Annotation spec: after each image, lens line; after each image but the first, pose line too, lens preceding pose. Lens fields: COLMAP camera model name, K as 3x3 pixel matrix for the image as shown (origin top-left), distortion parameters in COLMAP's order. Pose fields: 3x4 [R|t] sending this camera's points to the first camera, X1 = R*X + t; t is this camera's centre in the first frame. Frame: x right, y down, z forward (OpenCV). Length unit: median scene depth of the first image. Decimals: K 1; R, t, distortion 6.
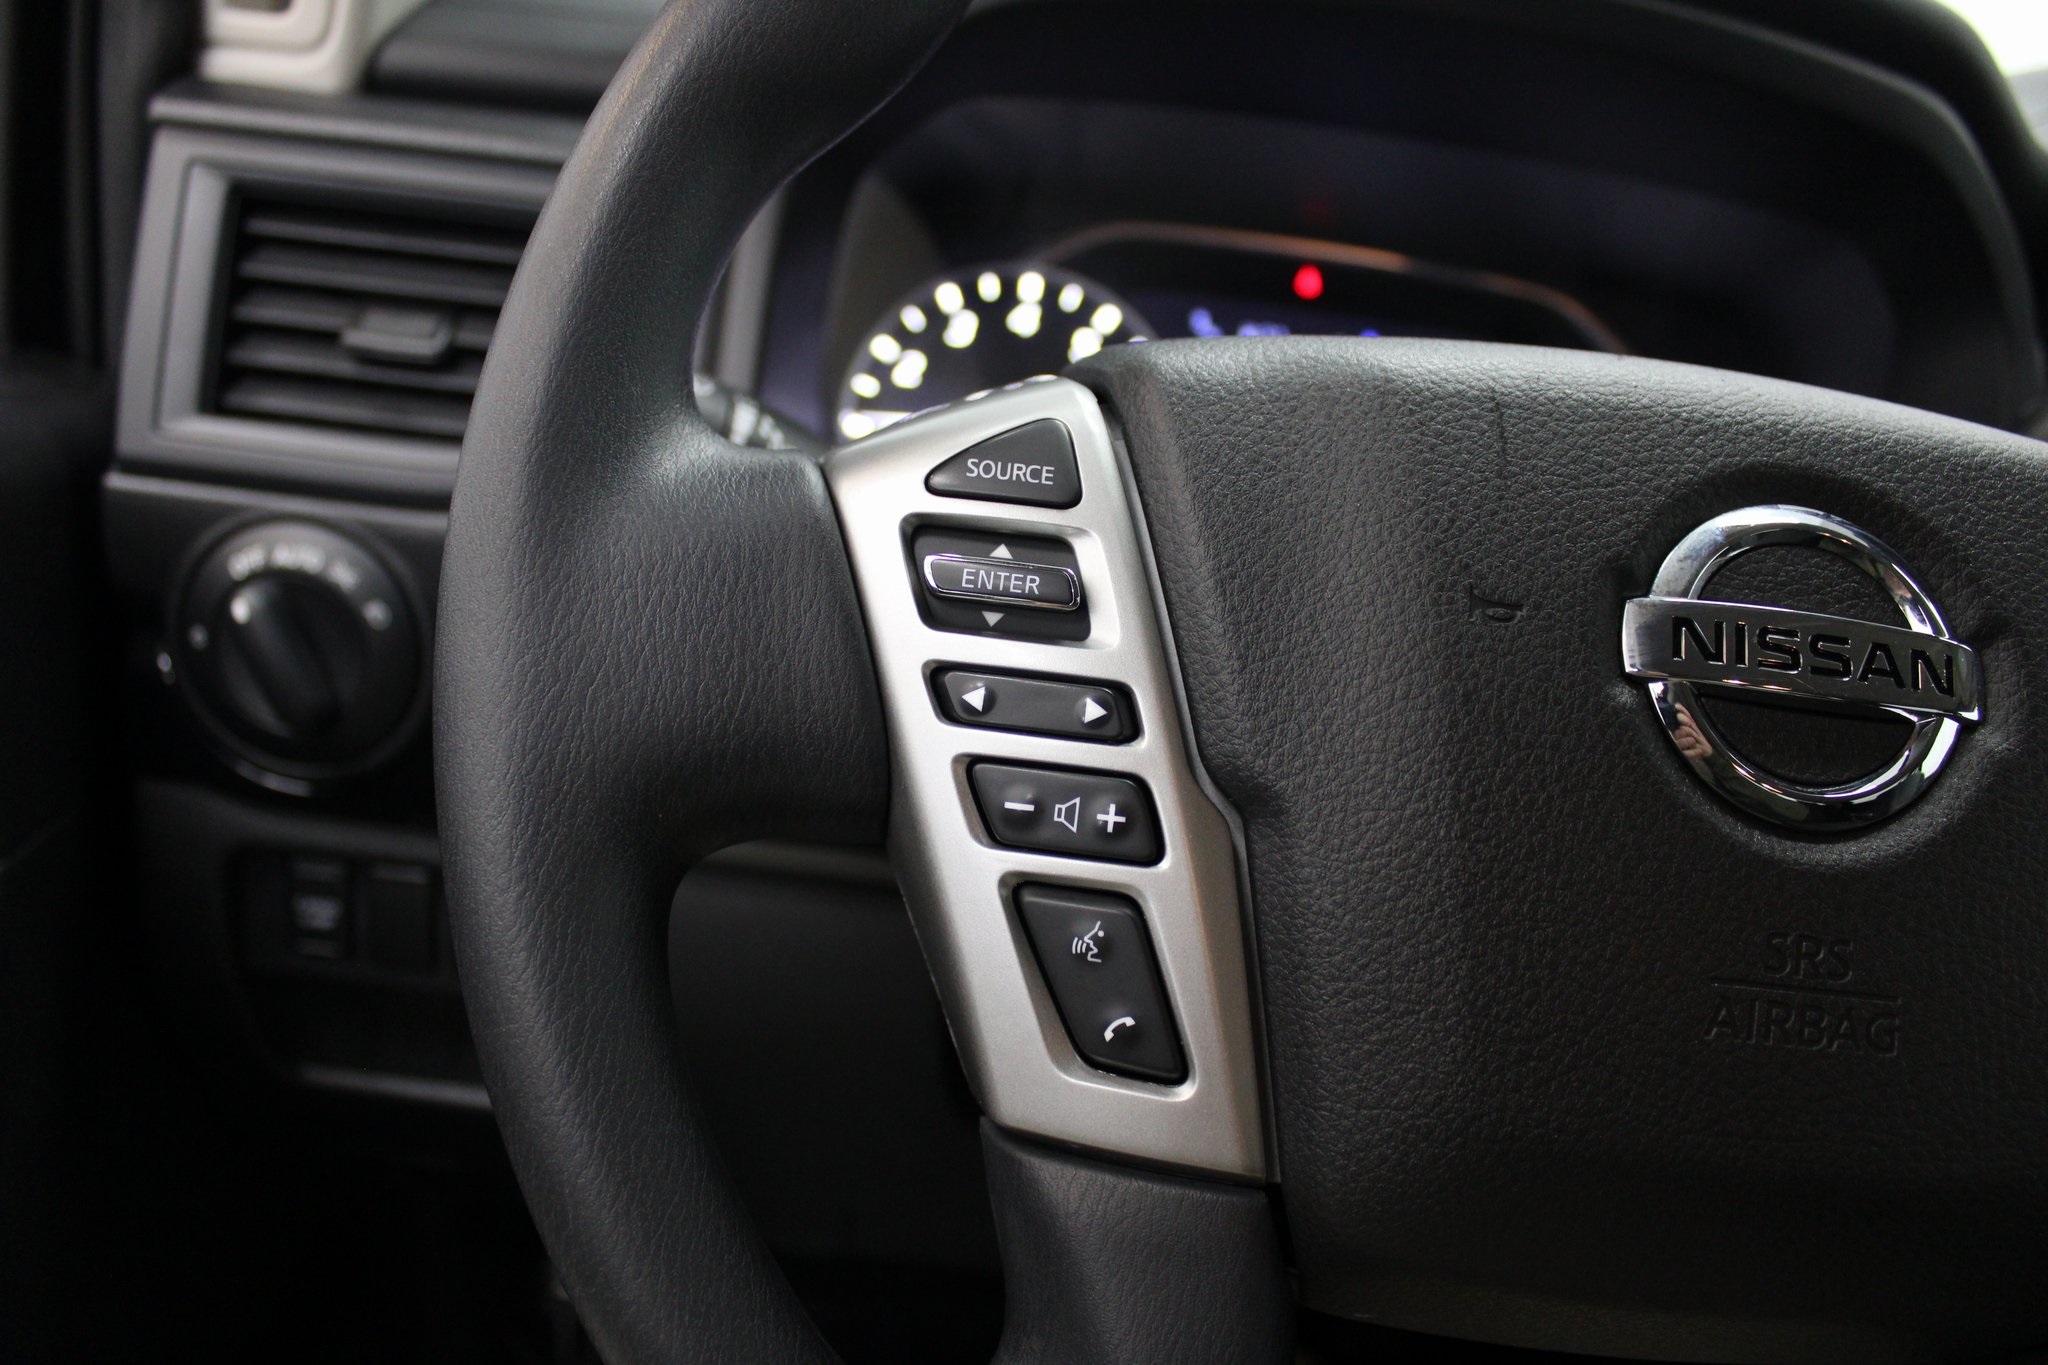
lens RADIAL K [[1621.2, 0, 1024.0], [0, 1621.2, 682.5], [0, 0, 1]] dist [-0.177983, 0.129711]
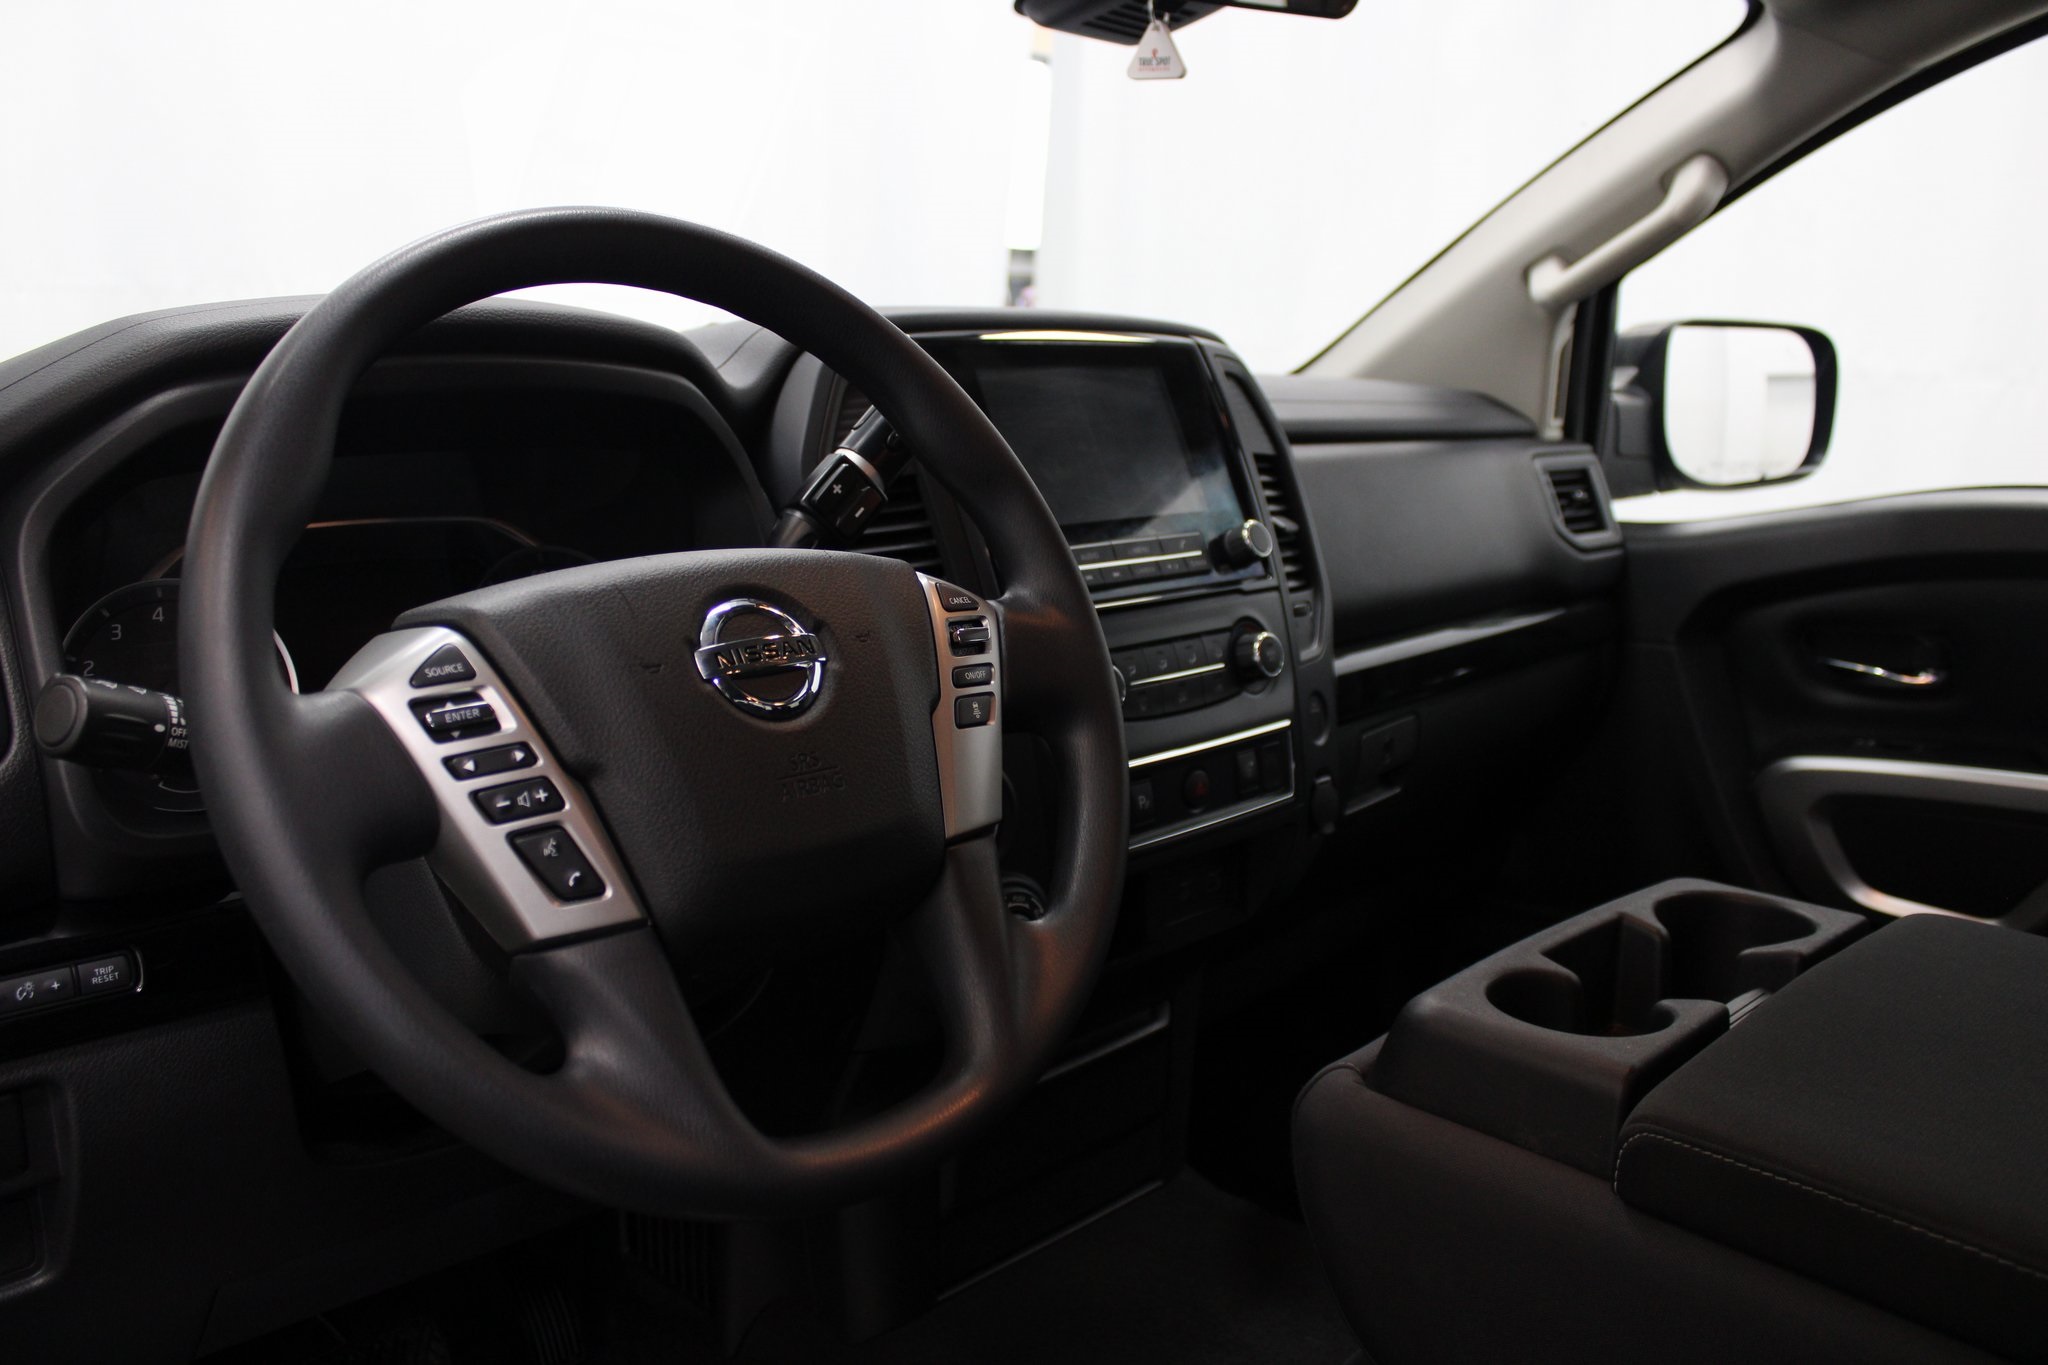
lens RADIAL K [[1621.2, 0, 1024.0], [0, 1621.2, 682.5], [0, 0, 1]] dist [-0.177983, 0.129711]
pose [[0.692645, -0.258838, 0.673236, -0.966218], [0.317559, 0.947494, 0.037568, 0.062489], [-0.647611, 0.187771, 0.738473, -1.186584]]
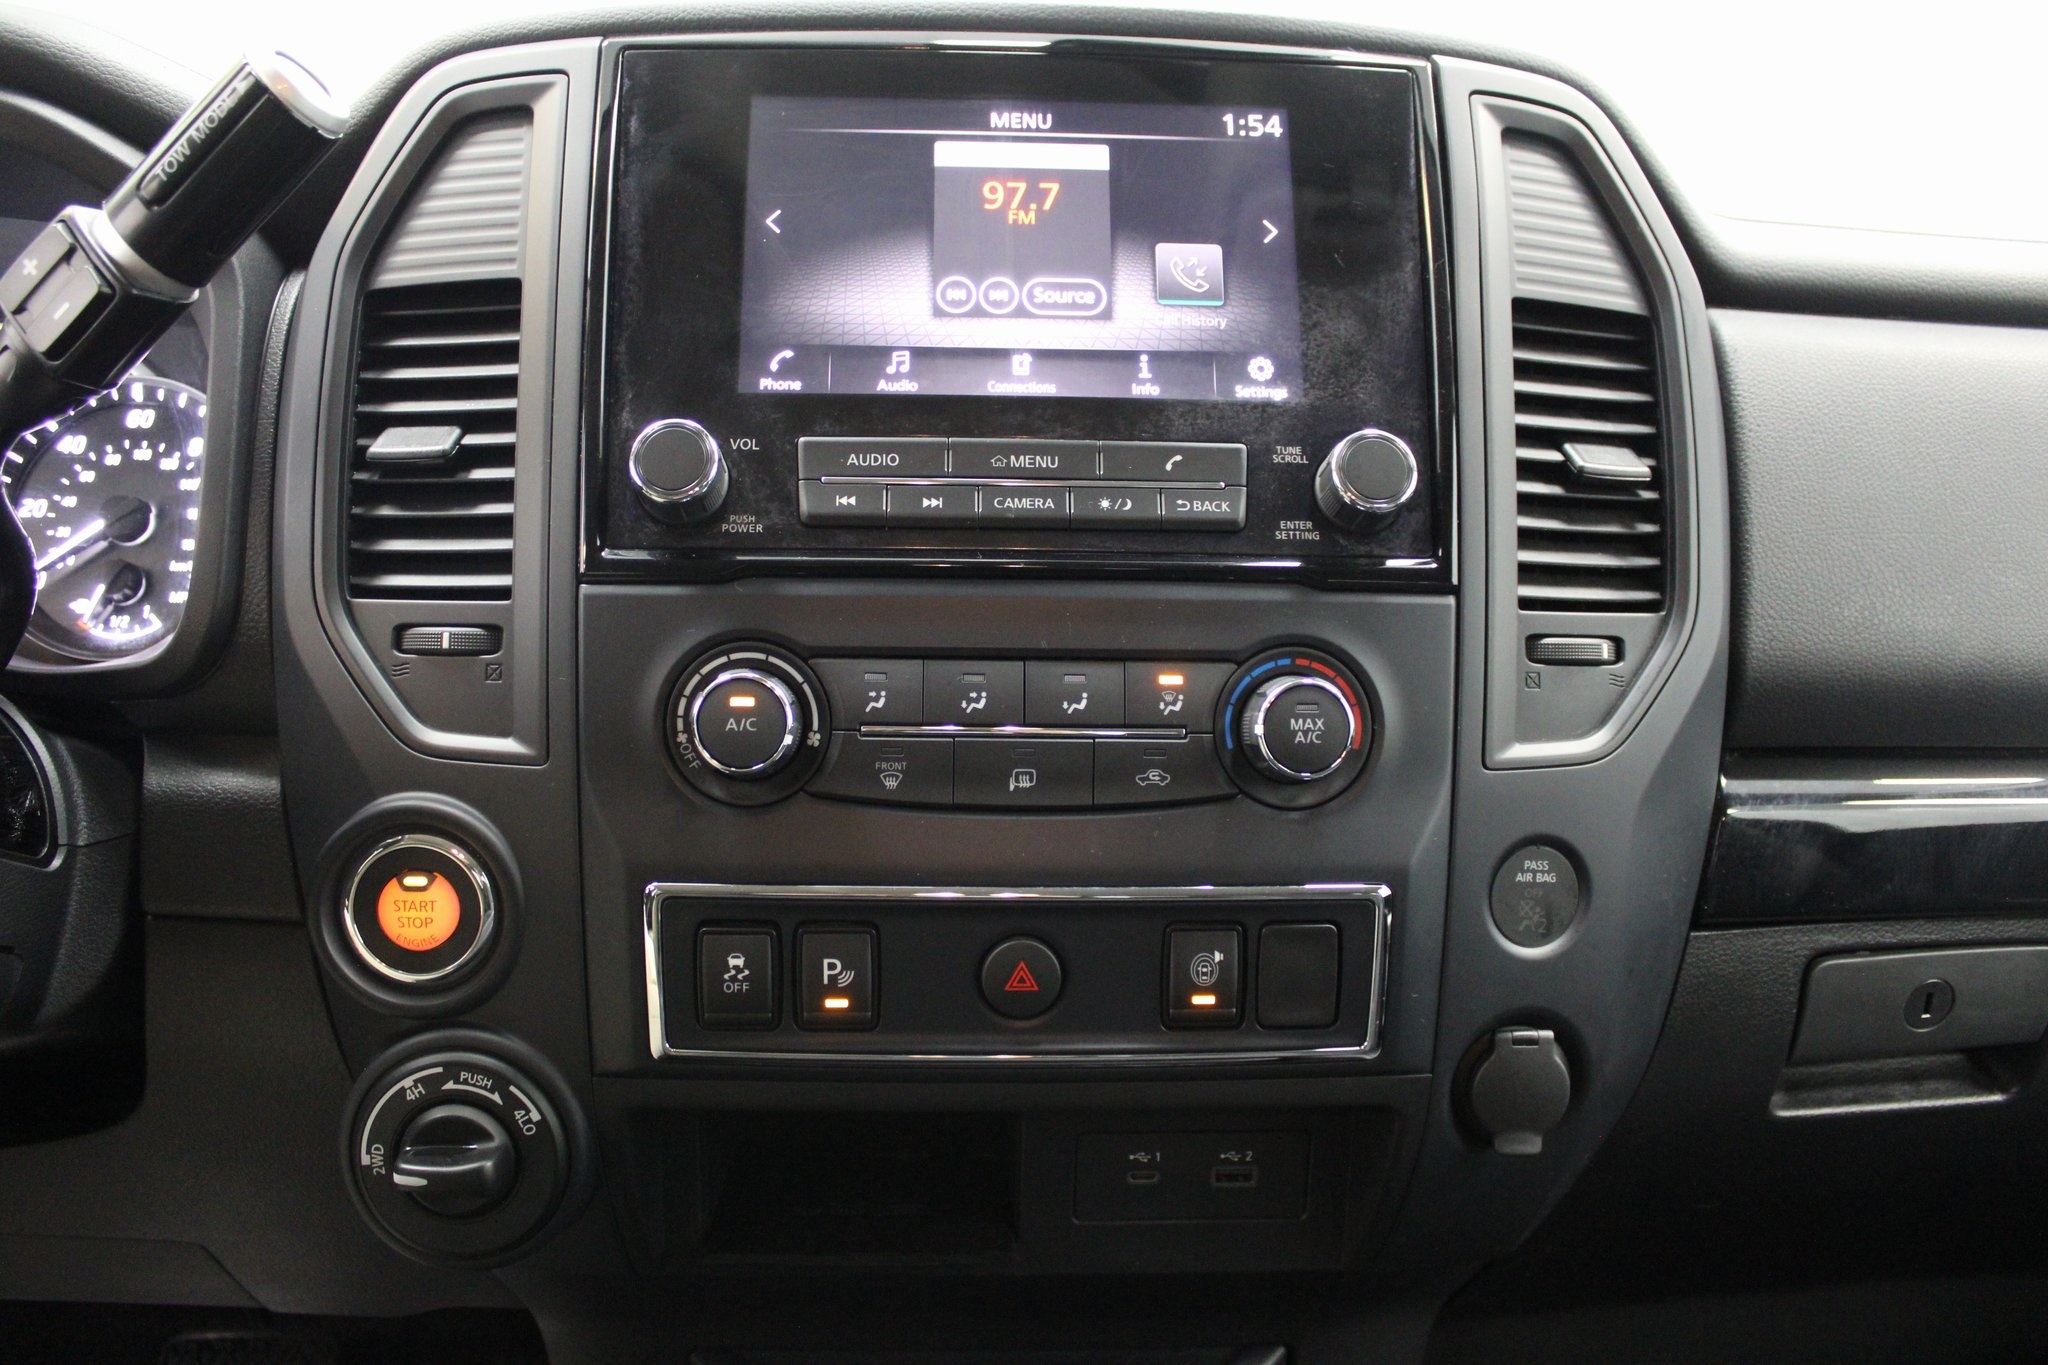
lens RADIAL K [[1621.2, 0, 1024.0], [0, 1621.2, 682.5], [0, 0, 1]] dist [-0.177983, 0.129711]
pose [[0.992477, -0.116942, 0.036251, 2.447373], [0.120396, 0.985981, -0.115523, 0.551550], [-0.022234, 0.119019, 0.992643, -0.179493]]
